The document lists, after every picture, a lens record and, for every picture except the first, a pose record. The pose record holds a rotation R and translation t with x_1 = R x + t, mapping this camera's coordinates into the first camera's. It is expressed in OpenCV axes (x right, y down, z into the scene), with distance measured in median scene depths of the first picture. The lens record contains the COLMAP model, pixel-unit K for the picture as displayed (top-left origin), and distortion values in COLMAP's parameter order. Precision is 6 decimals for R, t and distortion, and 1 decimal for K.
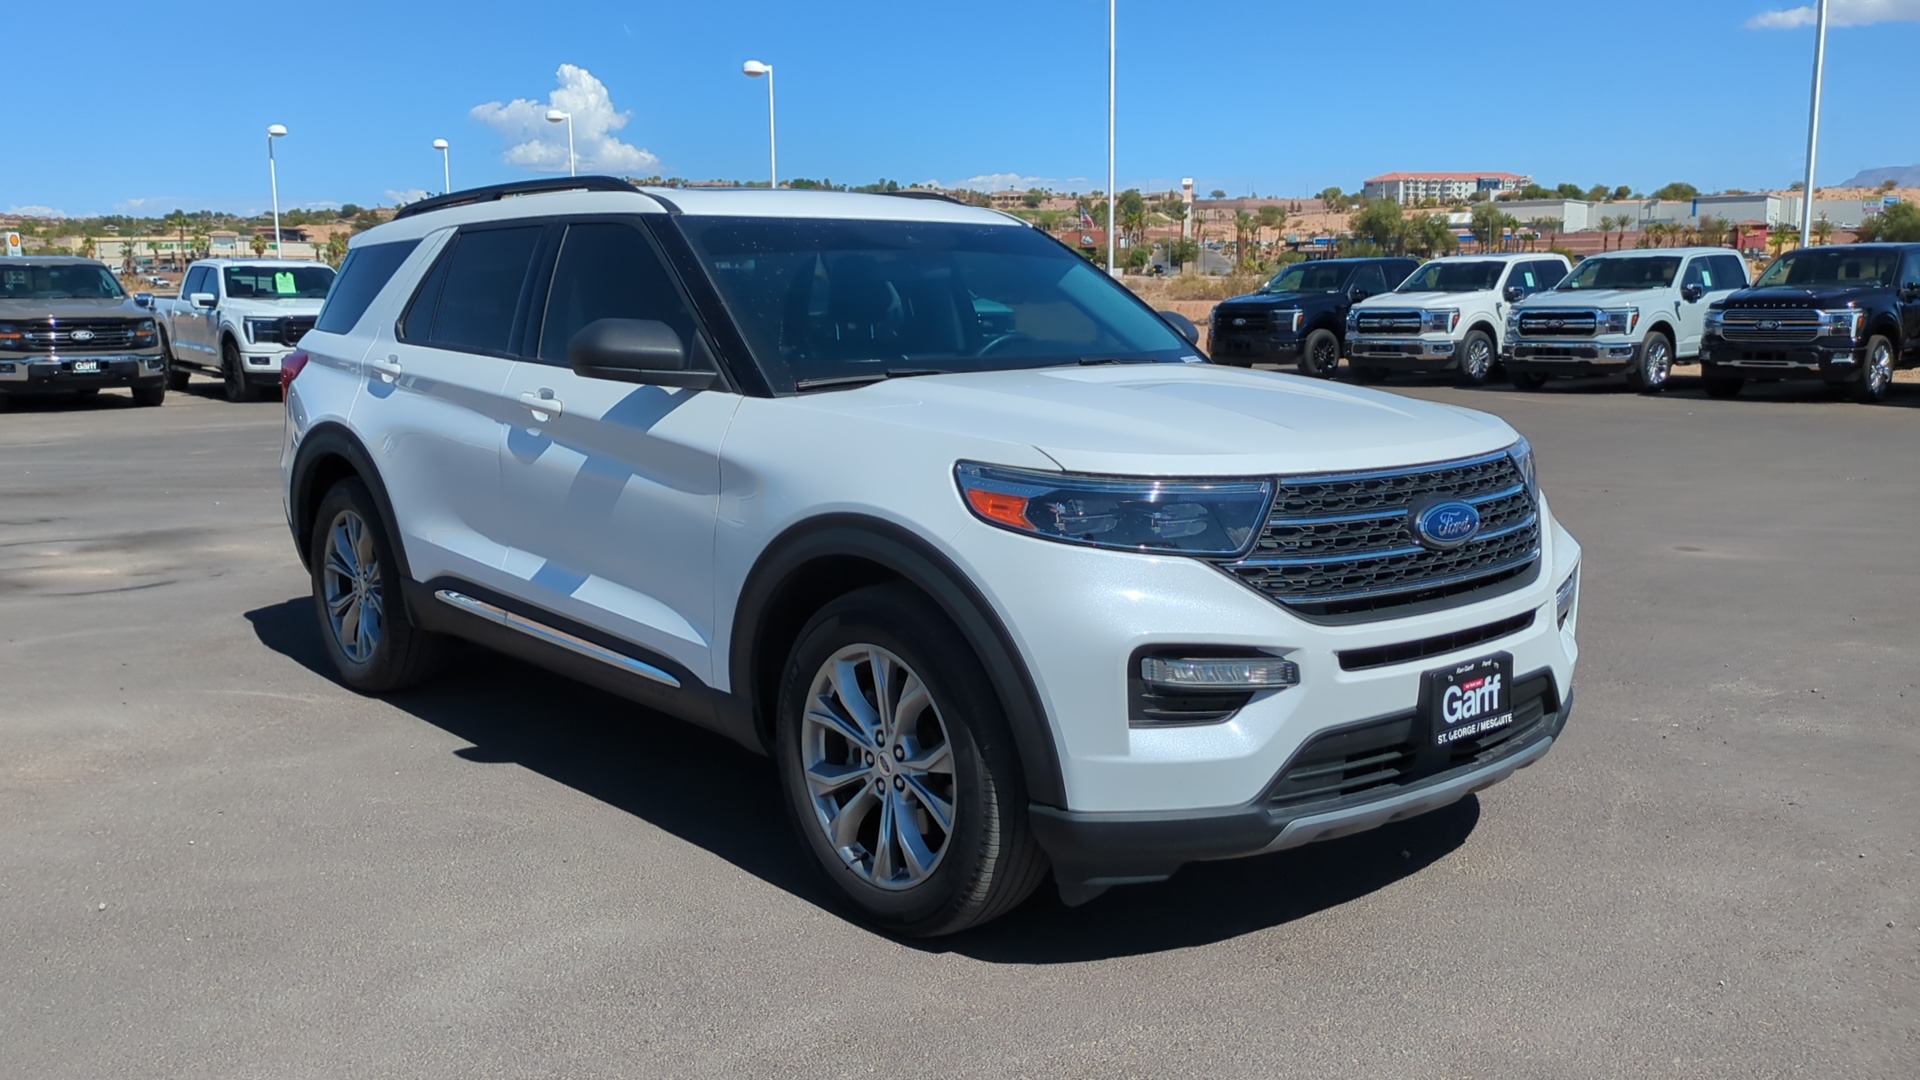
lens RADIAL K [[1681.1, 0, 1000.1], [0, 1681.1, 527.2], [0, 0, 1]] dist [0.030555, -0.051018]
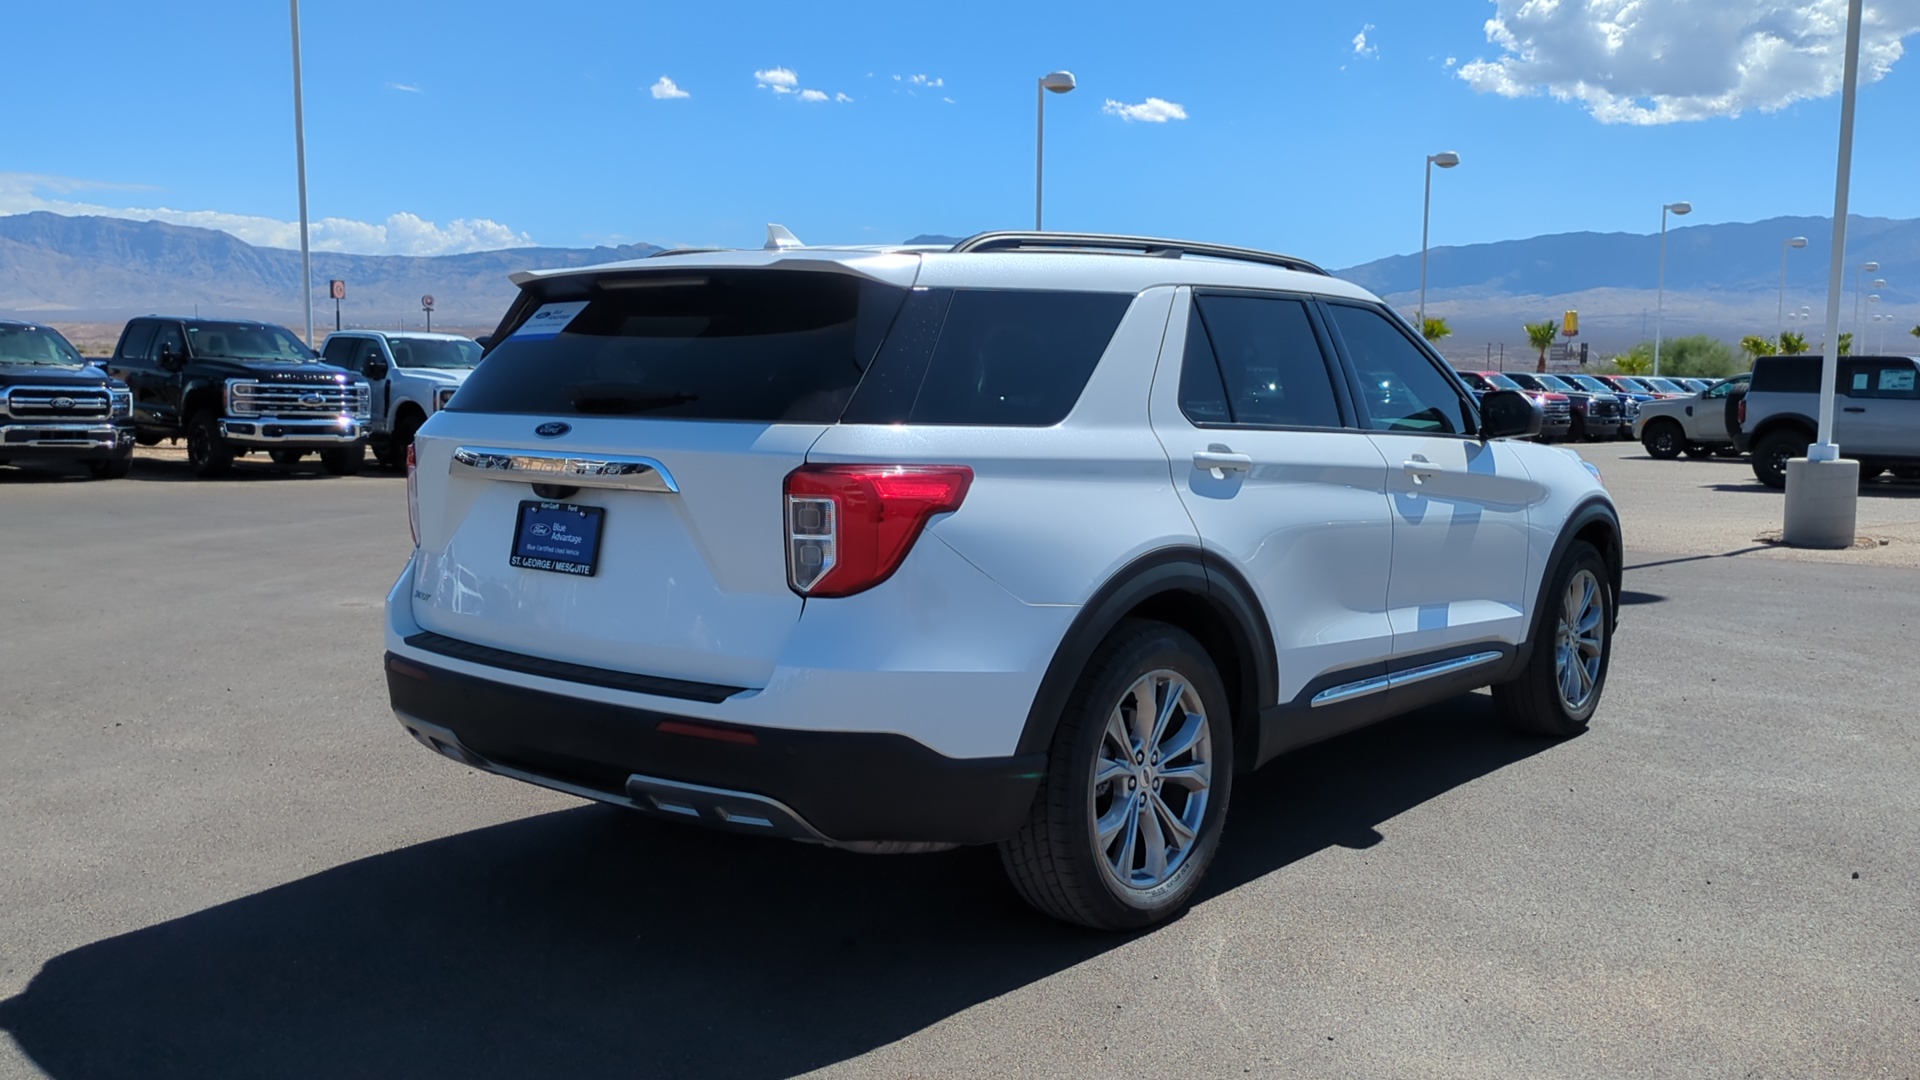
lens RADIAL K [[1639.7, 0, 976.4], [0, 1639.7, 534.5], [0, 0, 1]] dist [0.055927, -0.070221]
pose [[-0.153267, -0.097588, 0.983354, -0.270531], [0.127590, 0.984828, 0.117620, -0.040637], [-0.979913, 0.143493, -0.138490, 0.299292]]
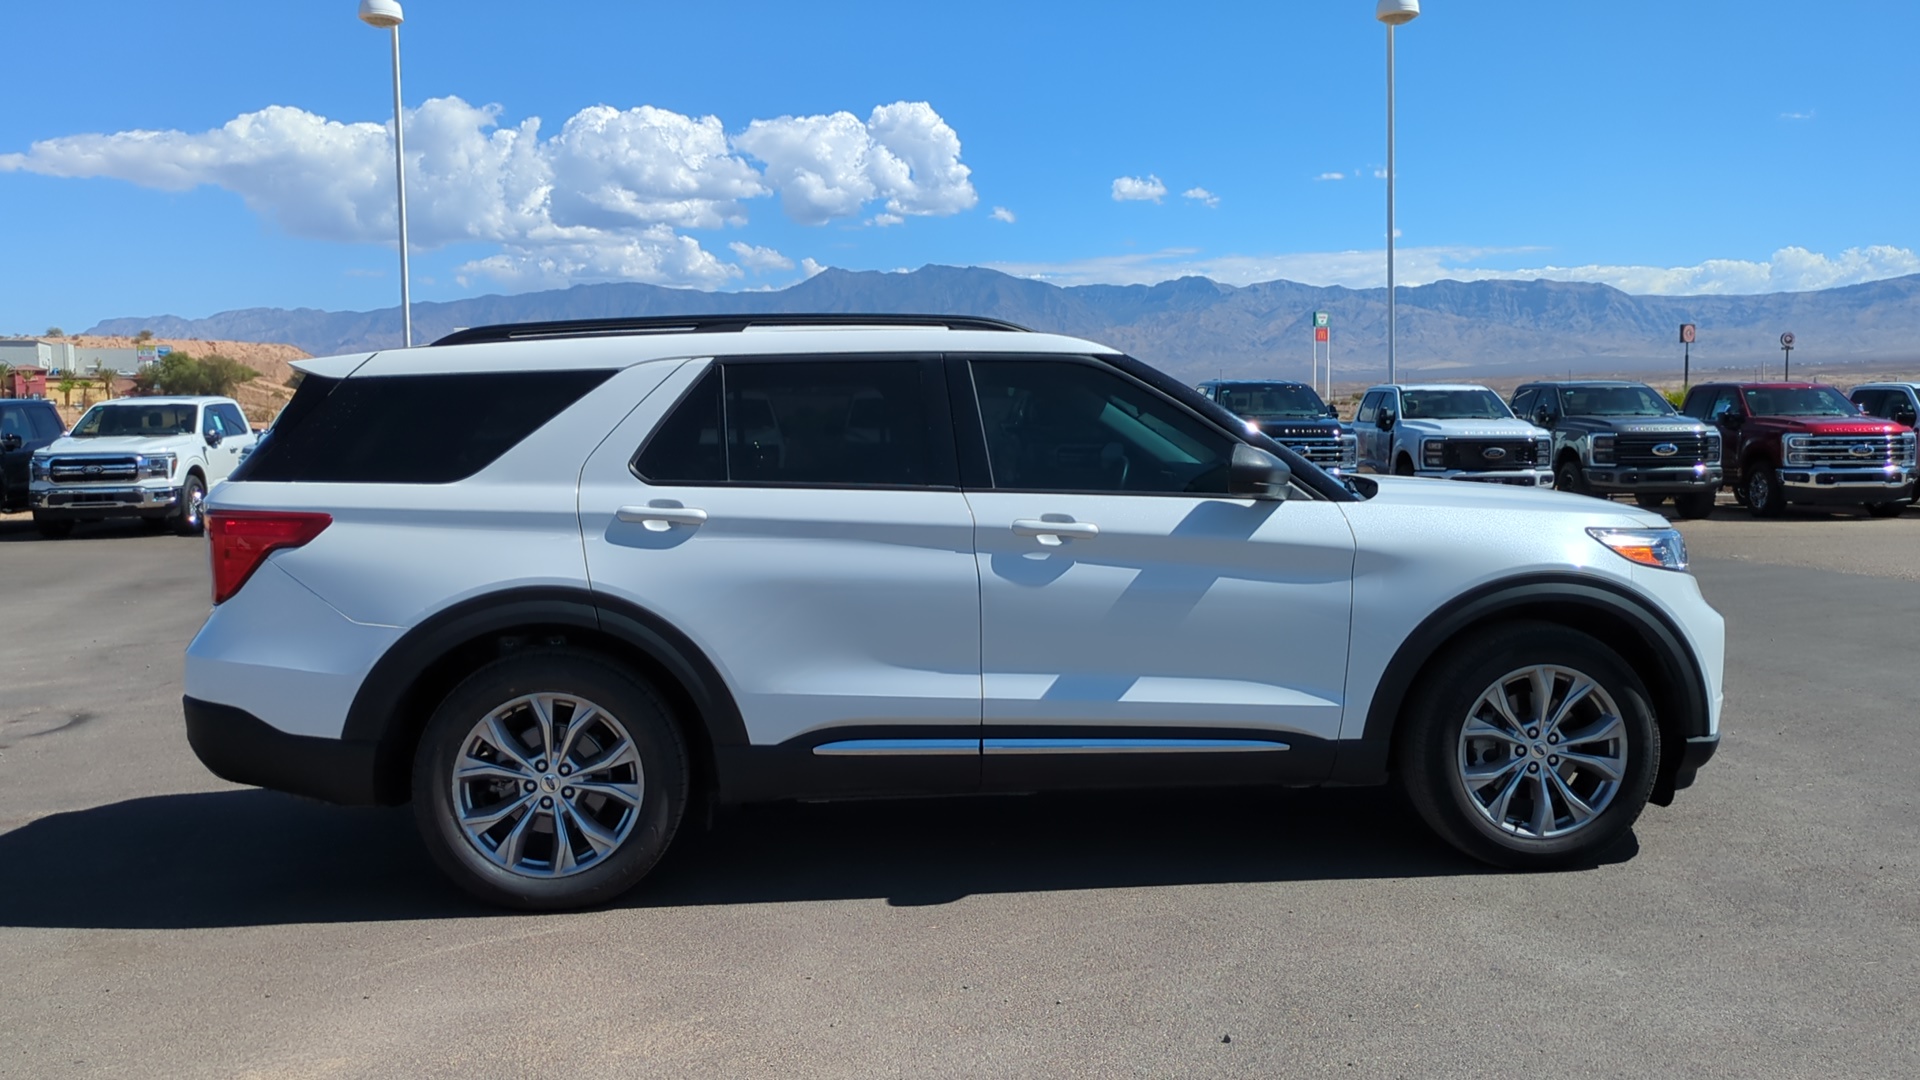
lens RADIAL K [[1639.7, 0, 945.9], [0, 1639.7, 551.8], [0, 0, 1]] dist [0.055927, -0.070221]
pose [[0.587805, -0.071308, 0.805854, -0.236849], [0.126926, 0.991900, -0.004812, -0.012938], [-0.798984, 0.105113, 0.592095, 0.091728]]
